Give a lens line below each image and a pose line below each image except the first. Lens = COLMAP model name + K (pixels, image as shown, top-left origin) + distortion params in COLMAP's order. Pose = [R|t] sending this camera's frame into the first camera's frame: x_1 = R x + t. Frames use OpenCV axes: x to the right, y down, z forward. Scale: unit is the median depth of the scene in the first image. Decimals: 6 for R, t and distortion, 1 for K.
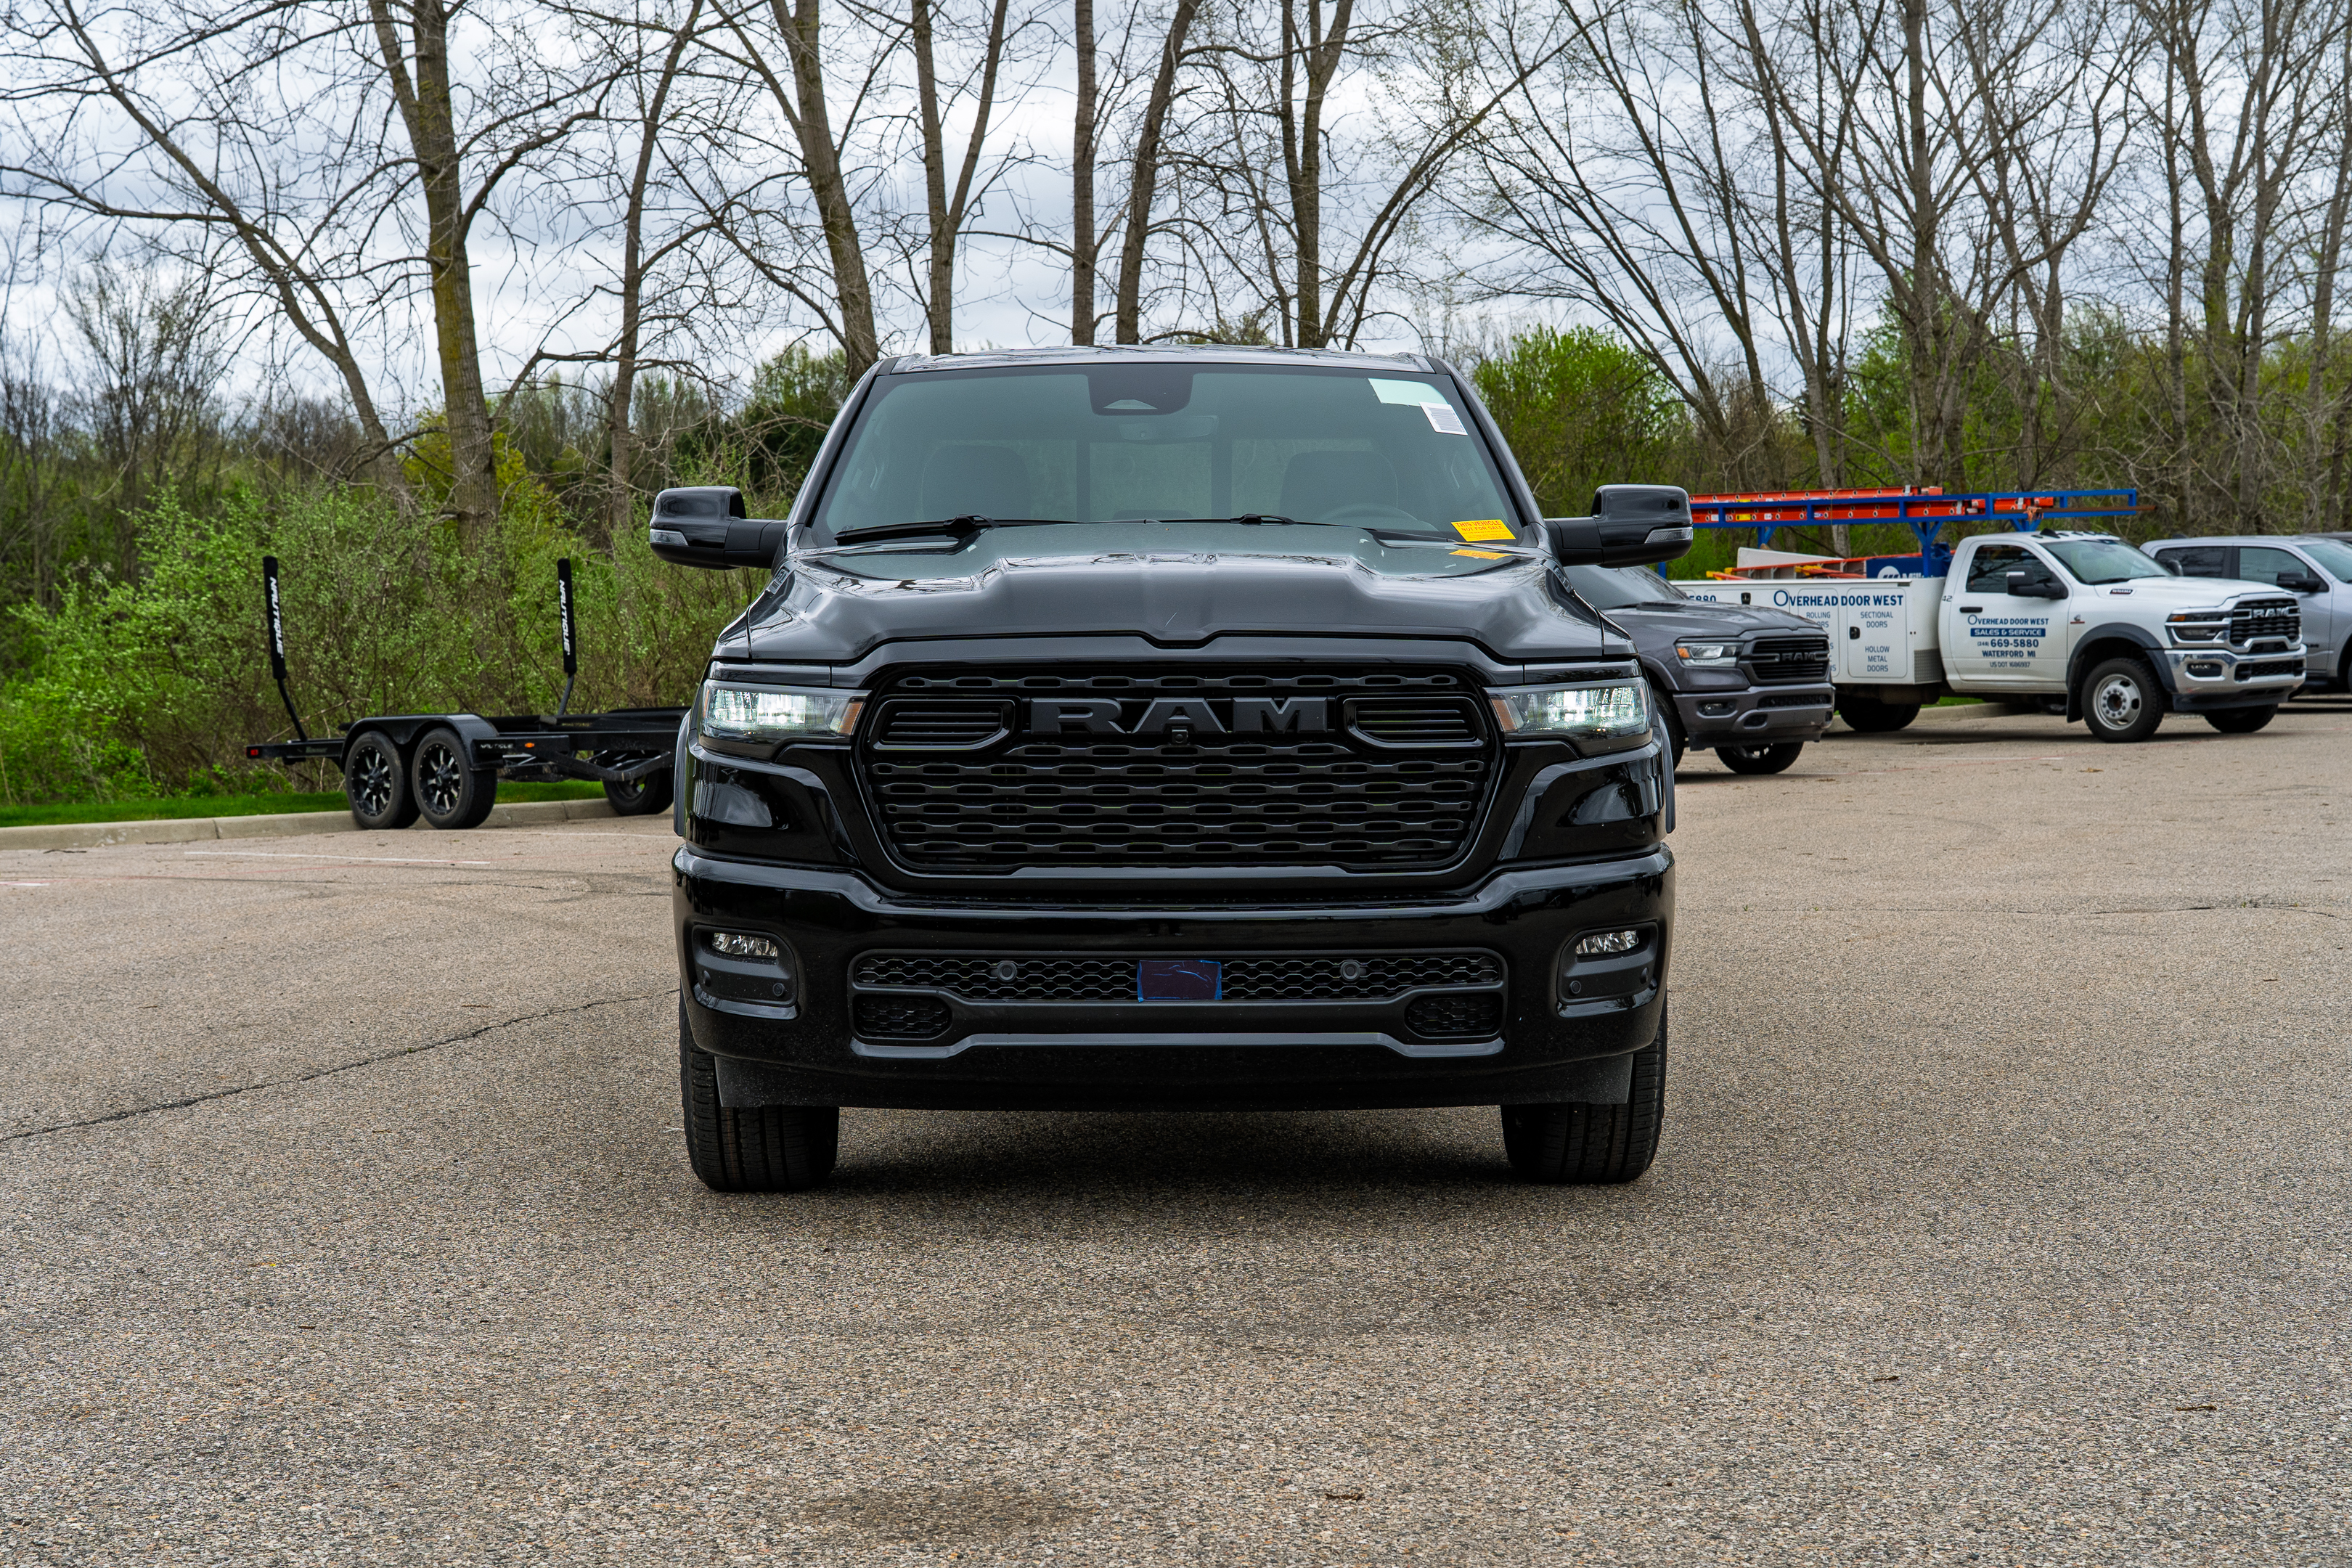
lens RADIAL K [[3591.5, 0, 1141.6], [0, 3591.5, 784.5], [0, 0, 1]] dist [-0.001169, 0.053247]
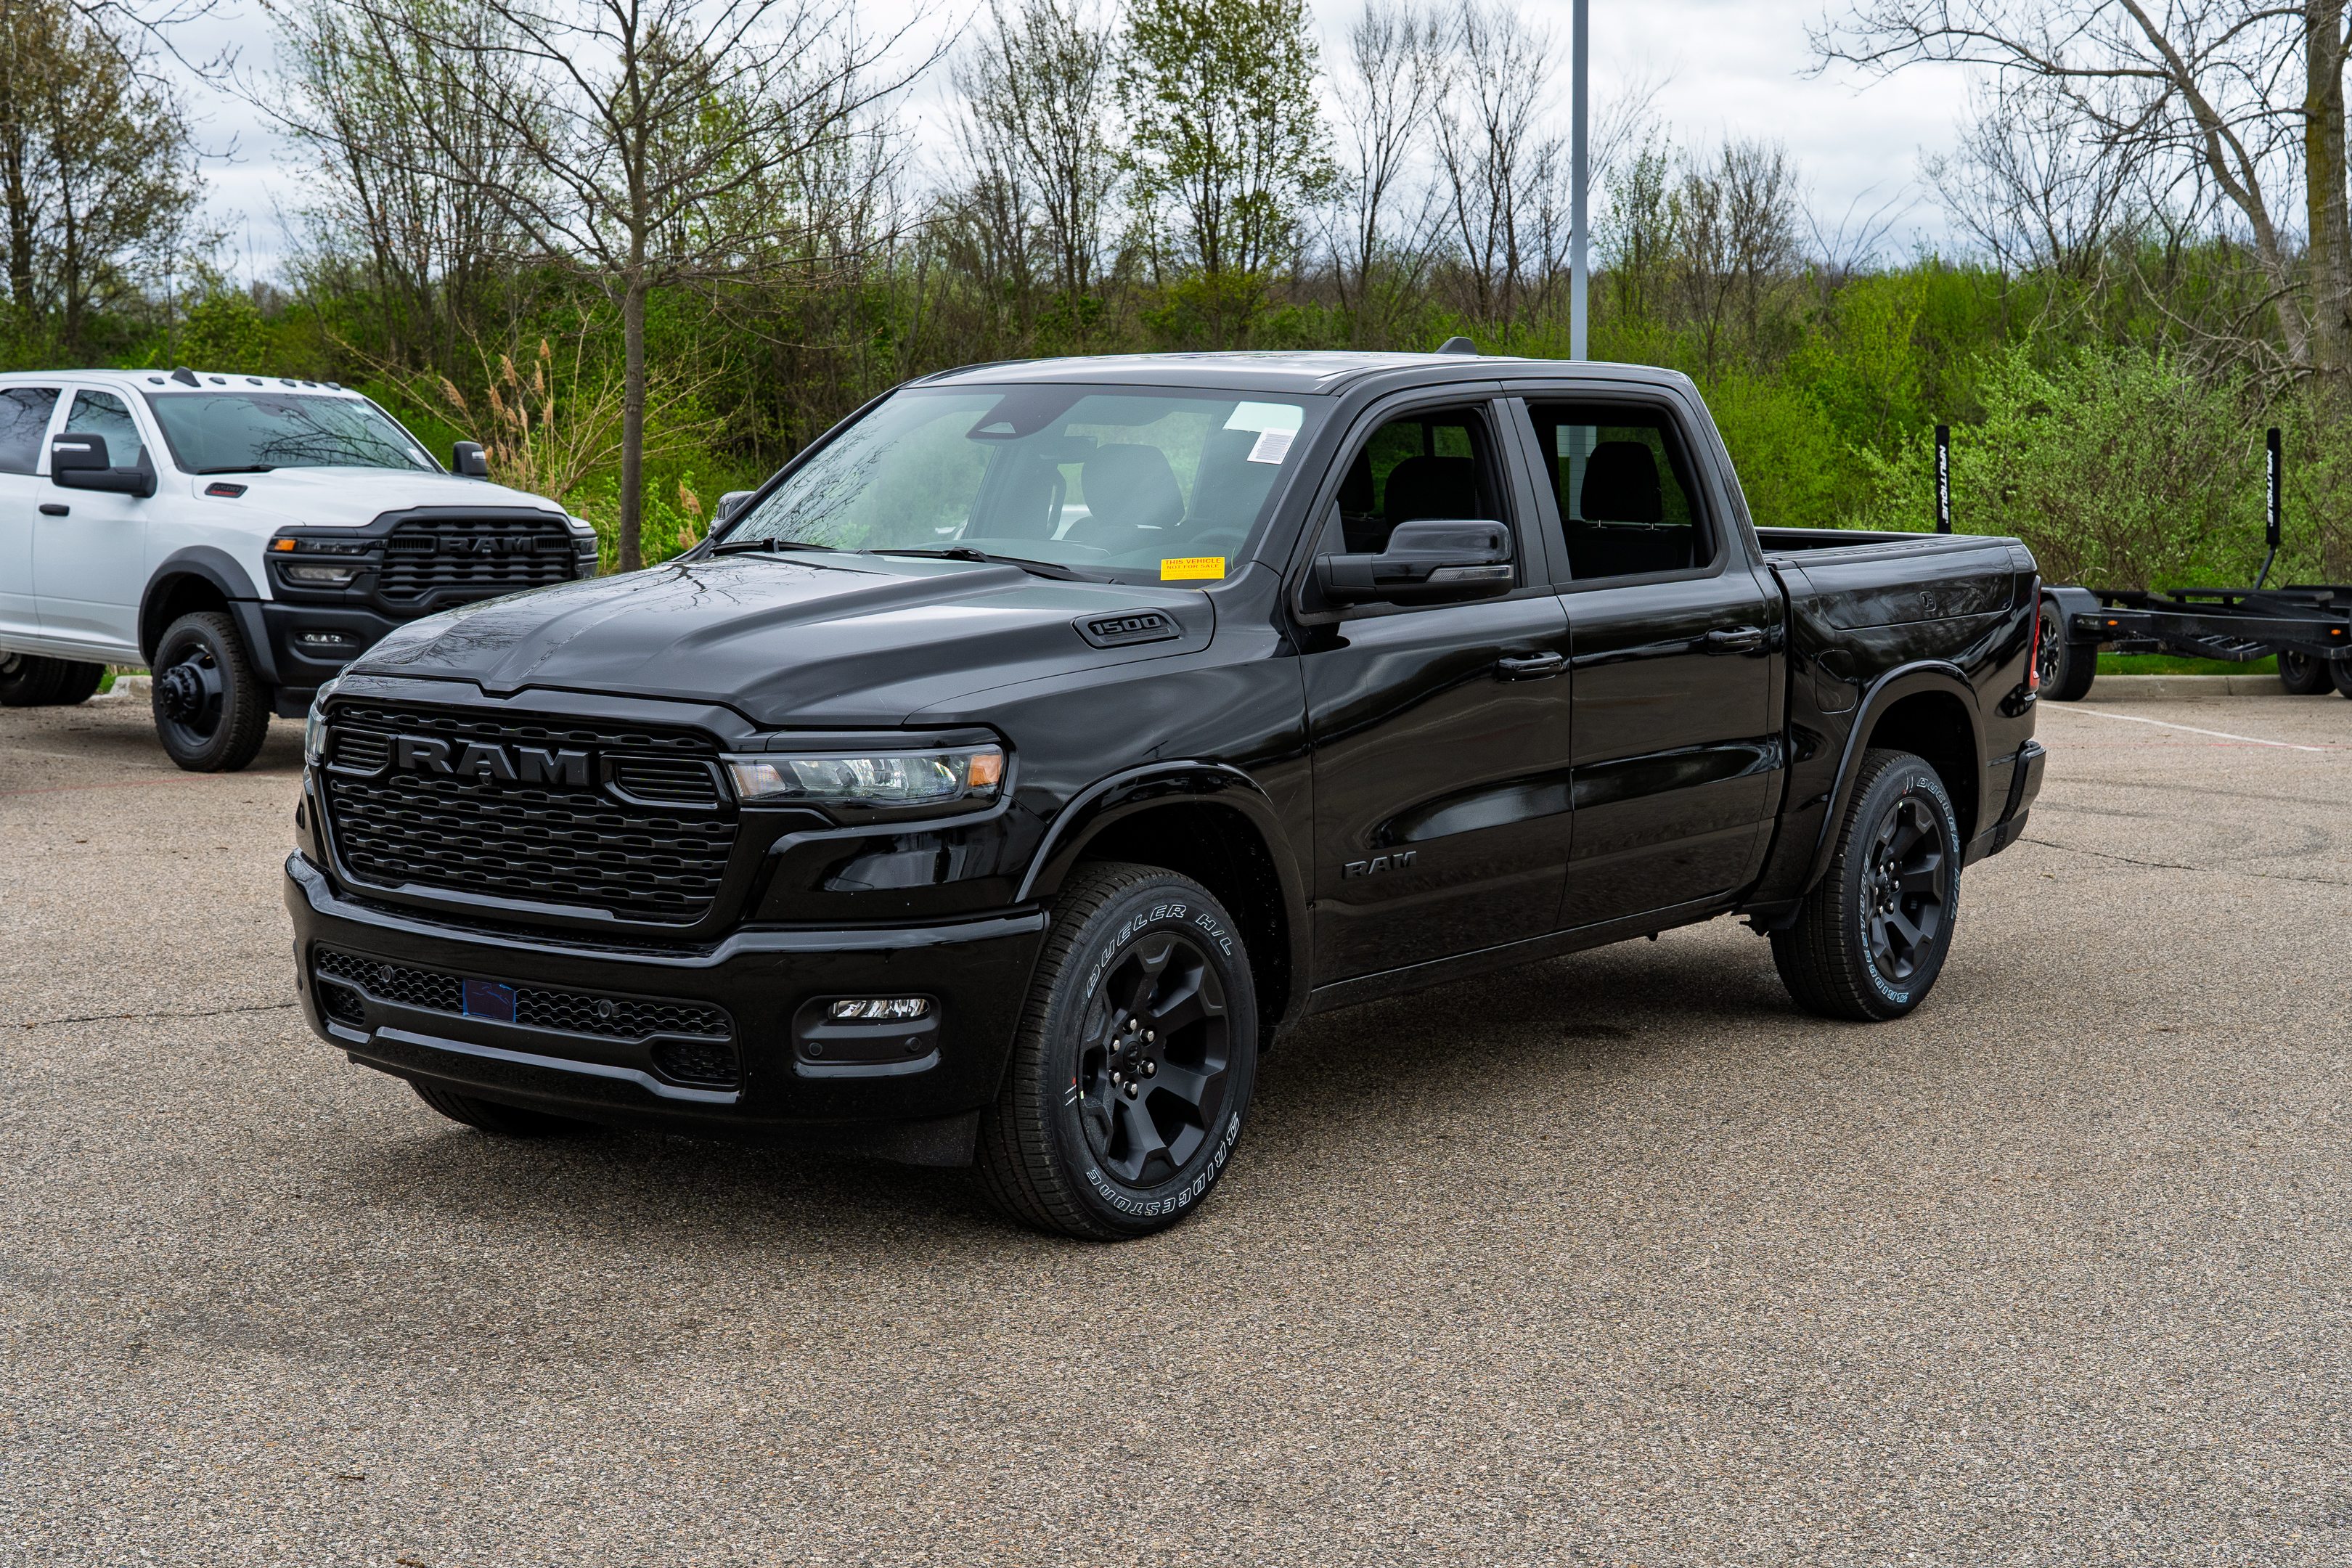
lens RADIAL K [[3452.9, 0, 1176.0], [0, 3452.9, 784.0], [0, 0, 1]] dist [-0.000271, 0.042440]
pose [[0.805612, 0.077492, -0.587354, 0.708445], [-0.044367, 0.996516, 0.070620, -0.084771], [0.590780, -0.030833, 0.806244, 0.247767]]
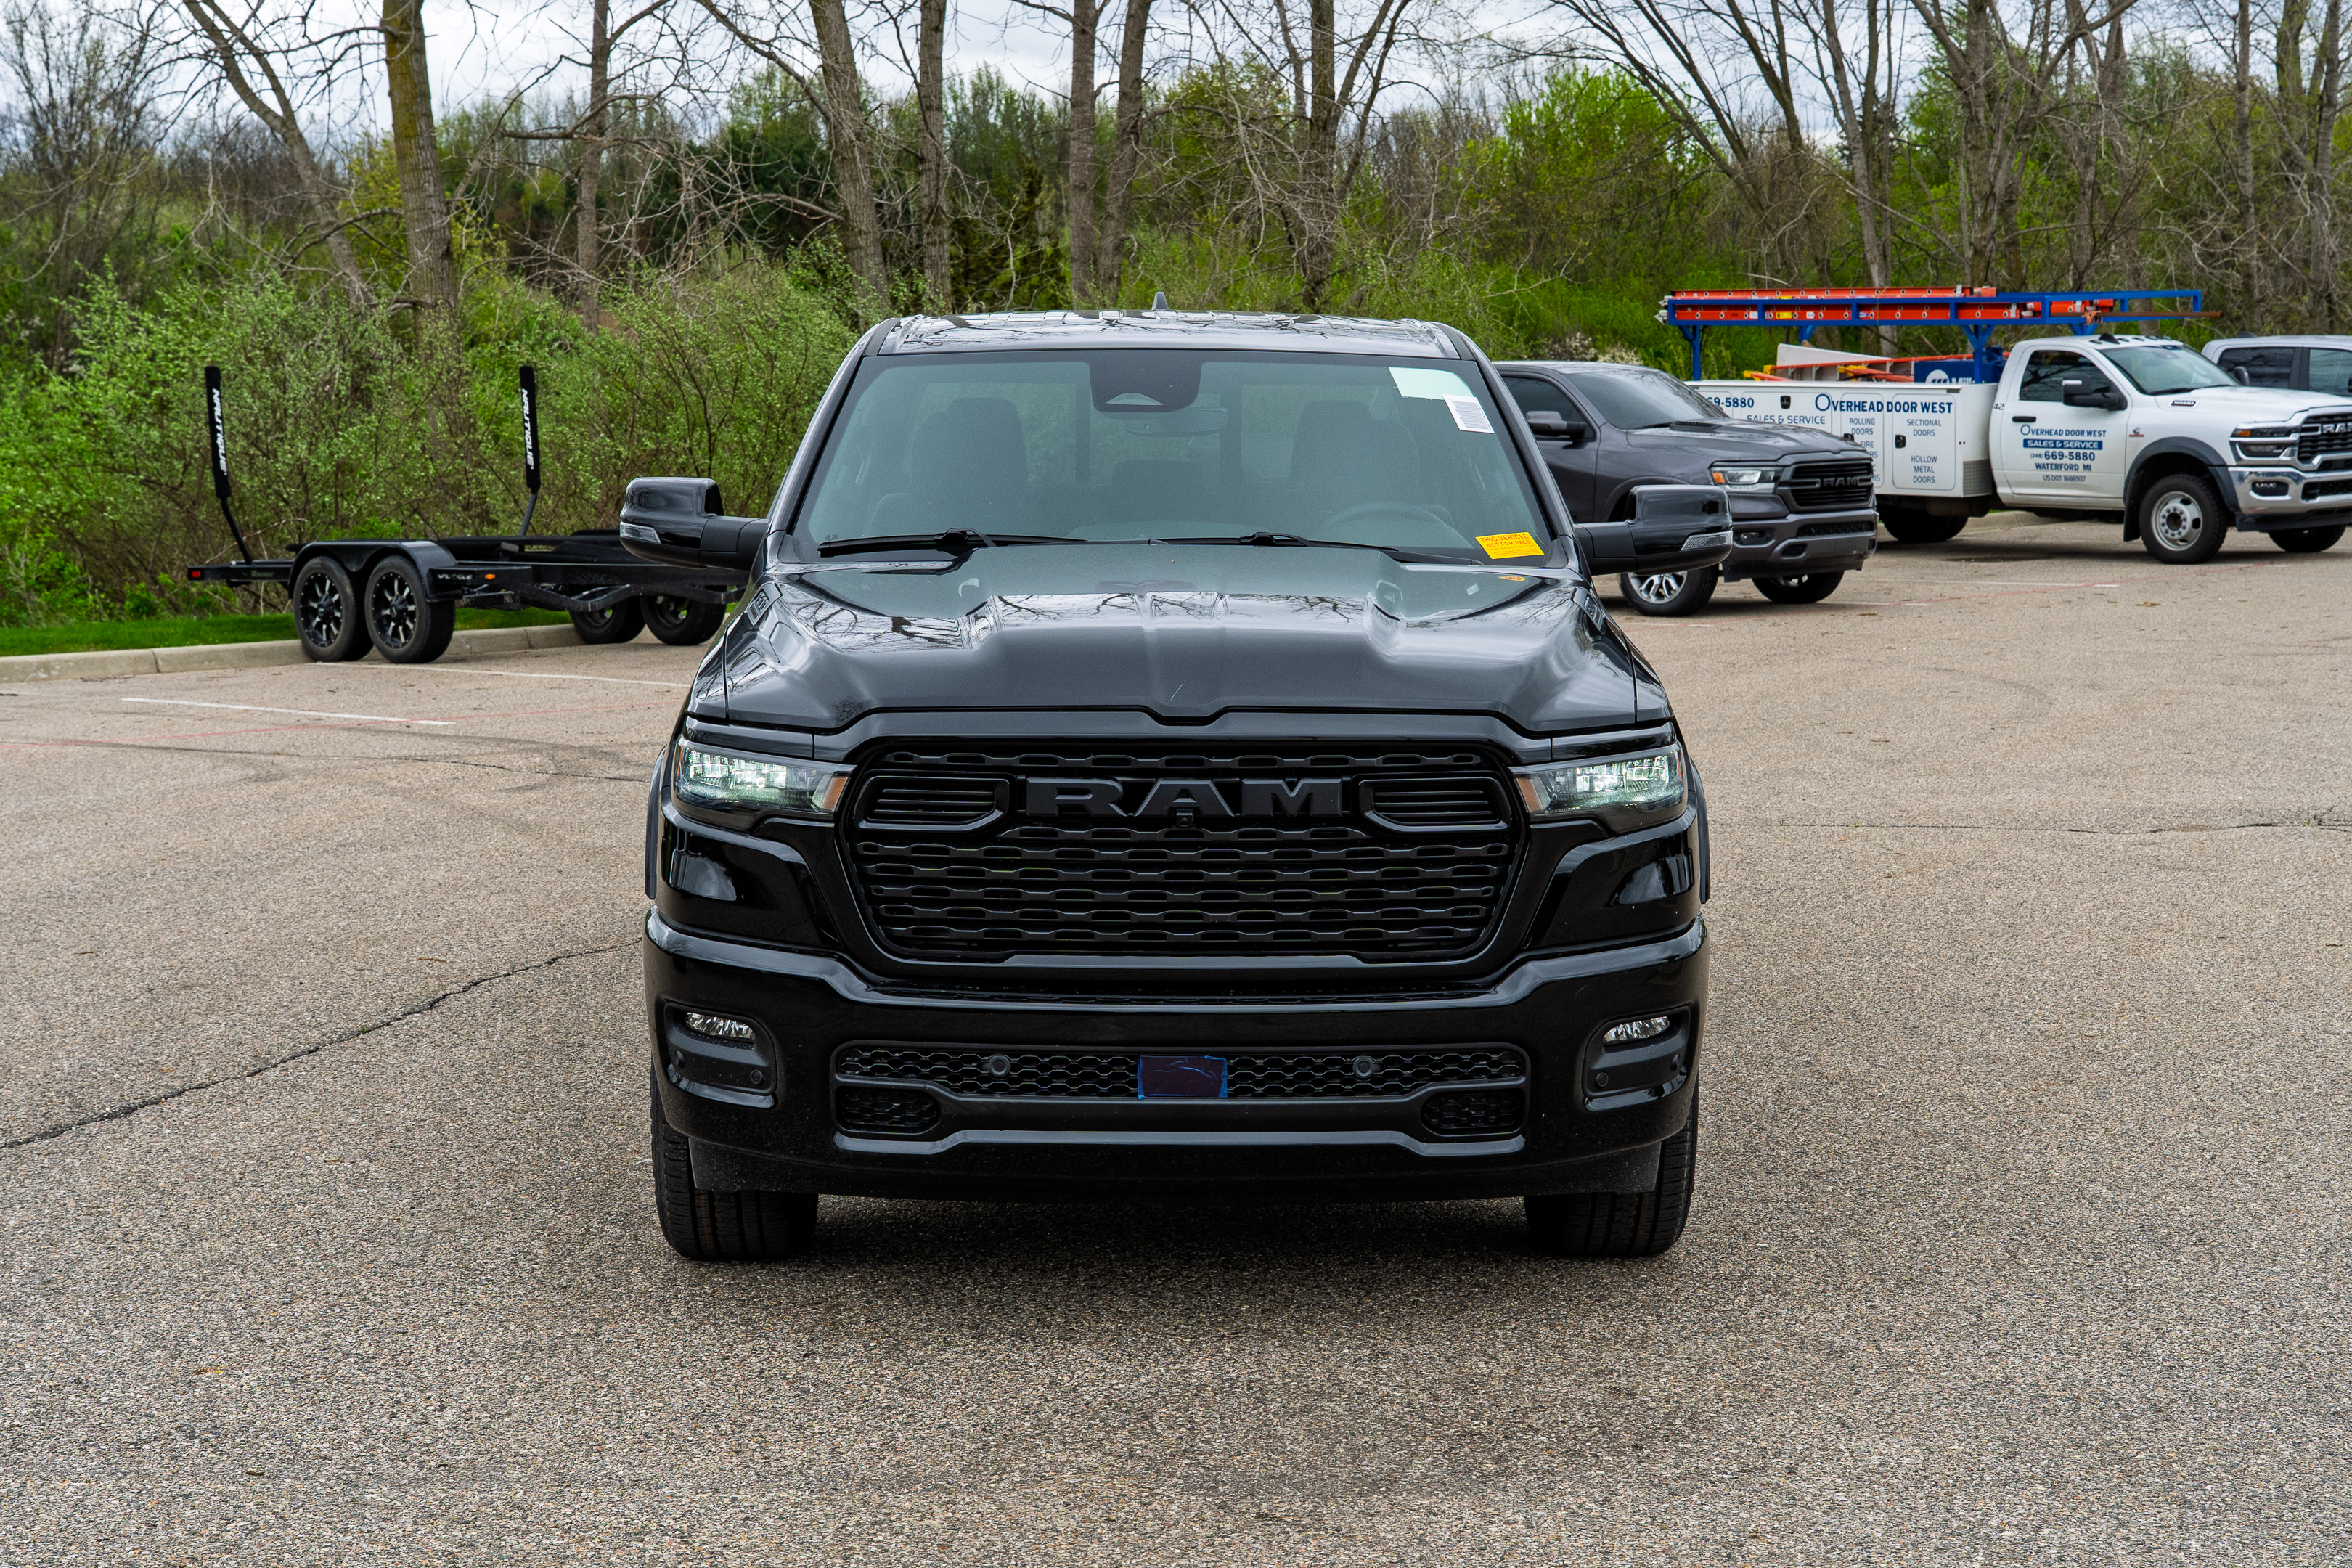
lens RADIAL K [[3814.2, 0, 1176.9], [0, 3814.2, 699.7], [0, 0, 1]] dist [-0.006519, 0.062881]
pose [[0.999923, 0.007647, 0.009731, -0.001249], [-0.008030, 0.999168, 0.039997, -0.075369], [-0.009417, -0.040072, 0.999152, 0.003994]]
